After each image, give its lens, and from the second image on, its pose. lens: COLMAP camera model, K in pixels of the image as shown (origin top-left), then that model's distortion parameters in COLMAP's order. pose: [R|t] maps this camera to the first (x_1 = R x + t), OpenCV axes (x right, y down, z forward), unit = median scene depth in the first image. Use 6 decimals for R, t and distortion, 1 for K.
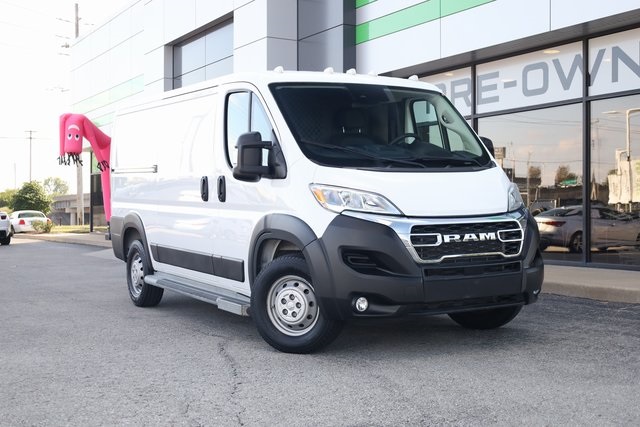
lens RADIAL K [[841.9, 0, 320.0], [0, 841.9, 213.5], [0, 0, 1]] dist [0.012141, 0.031335]
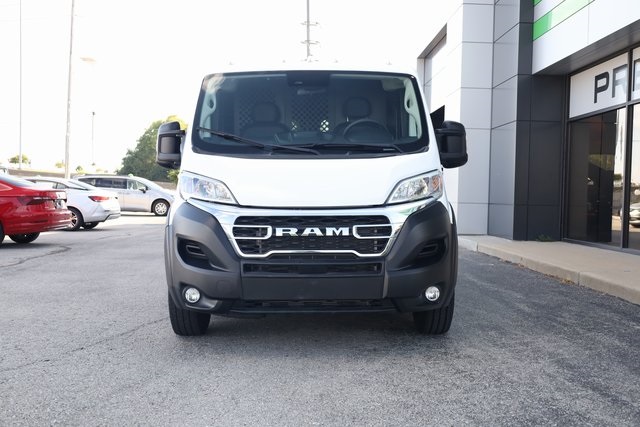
lens RADIAL K [[637.6, 0, 320.0], [0, 637.6, 213.5], [0, 0, 1]] dist [0.006332, 0.005573]
pose [[0.877127, 0.037953, -0.478757, 0.508150], [-0.023624, 0.999075, 0.035919, -0.015454], [0.479677, -0.020195, 0.877212, 0.411717]]
